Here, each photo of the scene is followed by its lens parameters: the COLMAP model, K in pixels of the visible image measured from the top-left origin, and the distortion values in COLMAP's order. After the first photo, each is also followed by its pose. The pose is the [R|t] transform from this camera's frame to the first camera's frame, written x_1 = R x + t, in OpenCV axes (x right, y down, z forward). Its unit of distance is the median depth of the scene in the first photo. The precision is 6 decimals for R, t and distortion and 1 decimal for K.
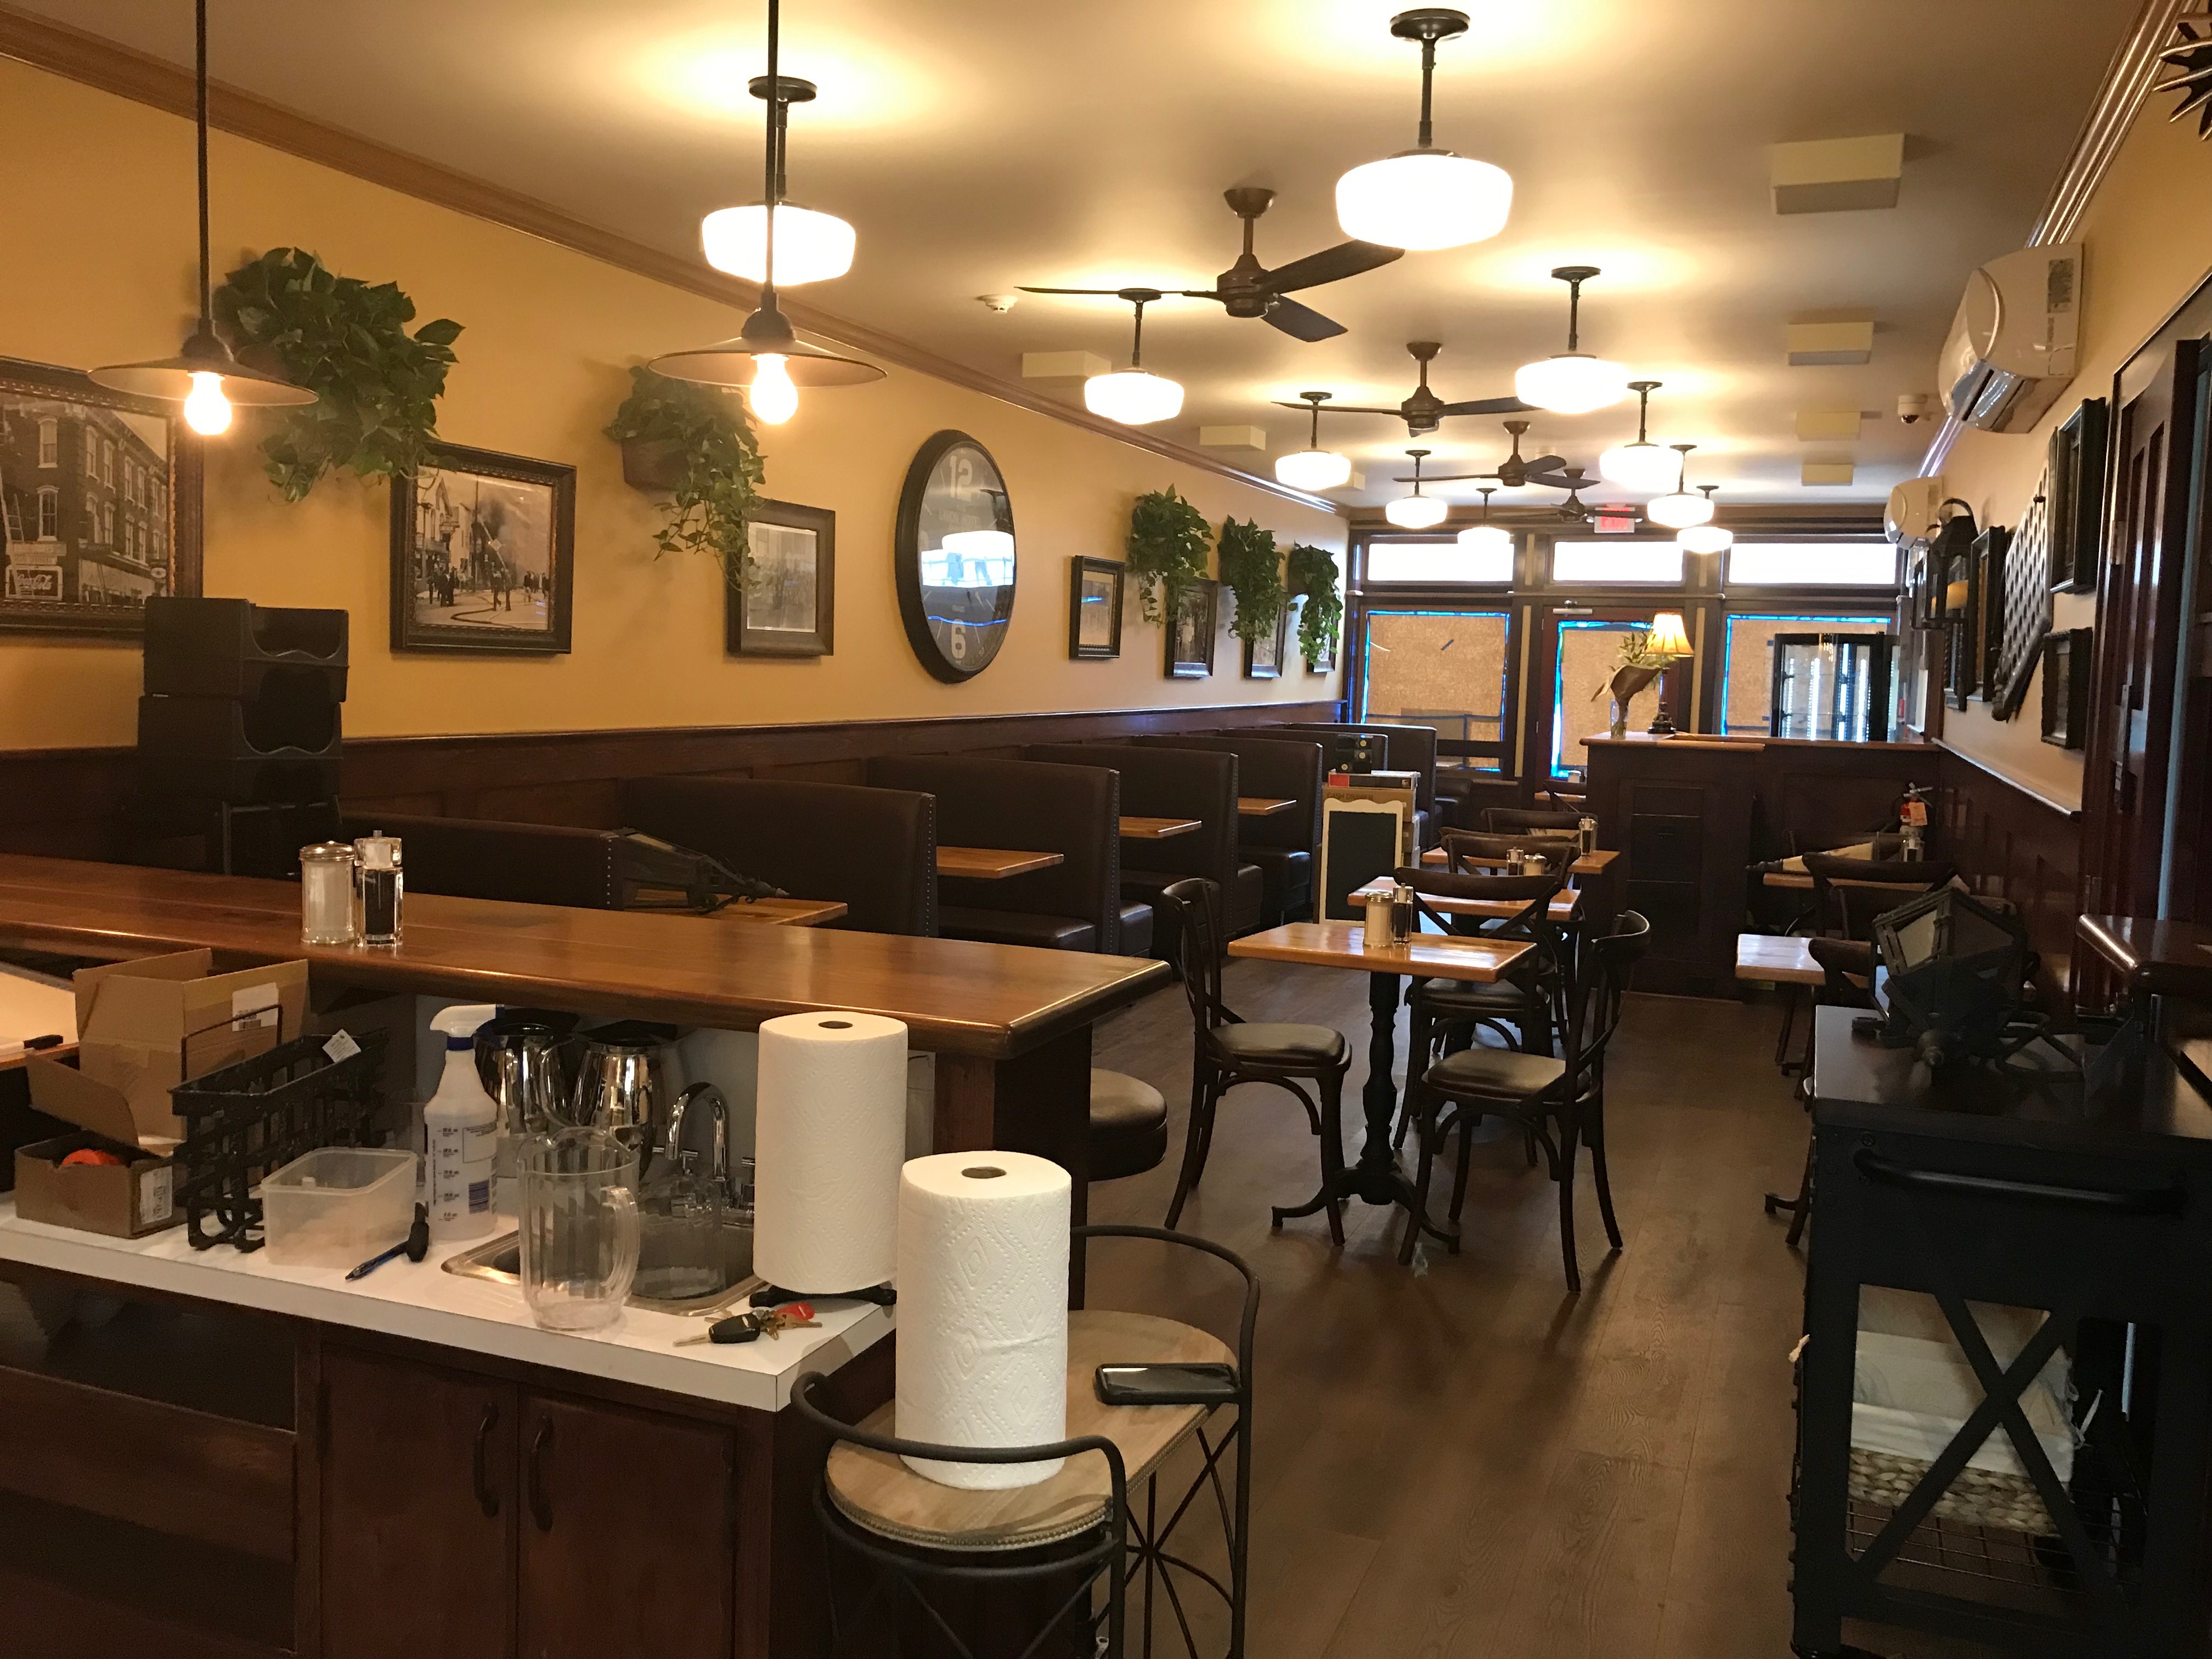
lens RADIAL K [[1832.9, 0, 1106.8], [0, 1832.9, 820.7], [0, 0, 1]] dist [0.081369, -0.083689]
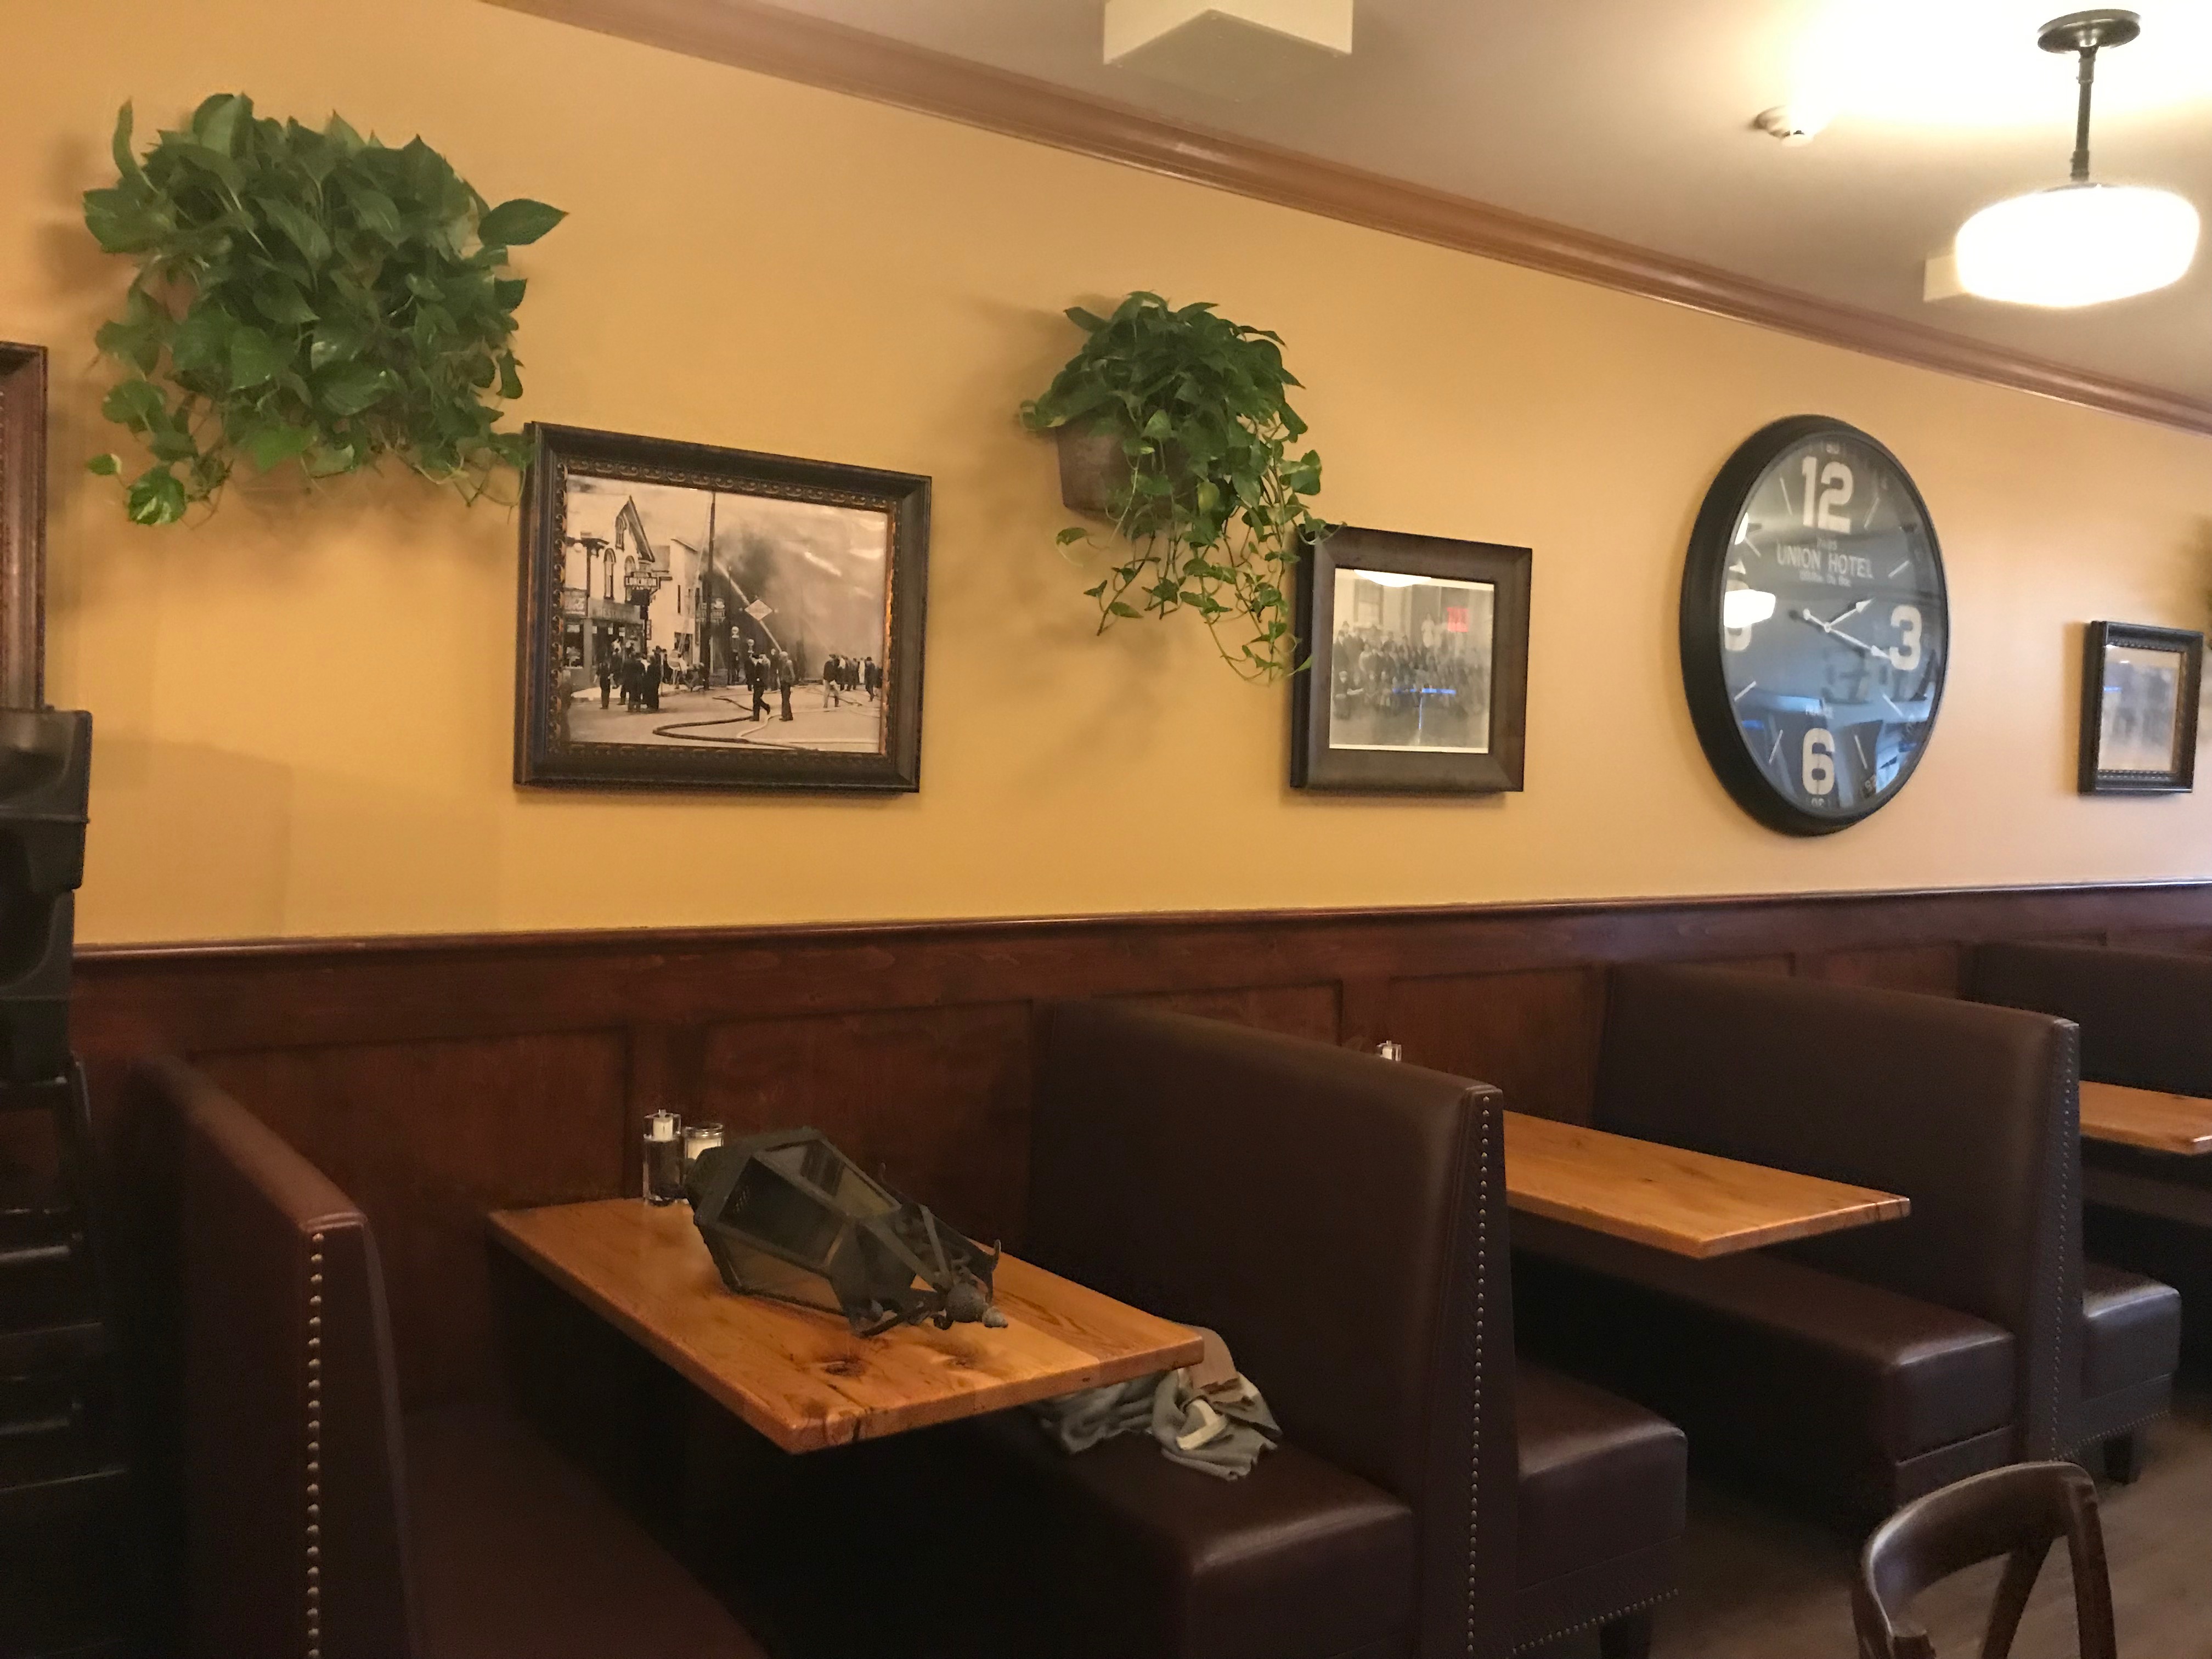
lens RADIAL K [[1832.9, 0, 1112.6], [0, 1832.9, 833.8], [0, 0, 1]] dist [0.081369, -0.083689]
pose [[0.836381, 0.017878, -0.547856, 0.085630], [-0.050918, 0.997680, -0.045178, -0.054509], [0.545778, 0.065682, 0.835352, 0.552090]]
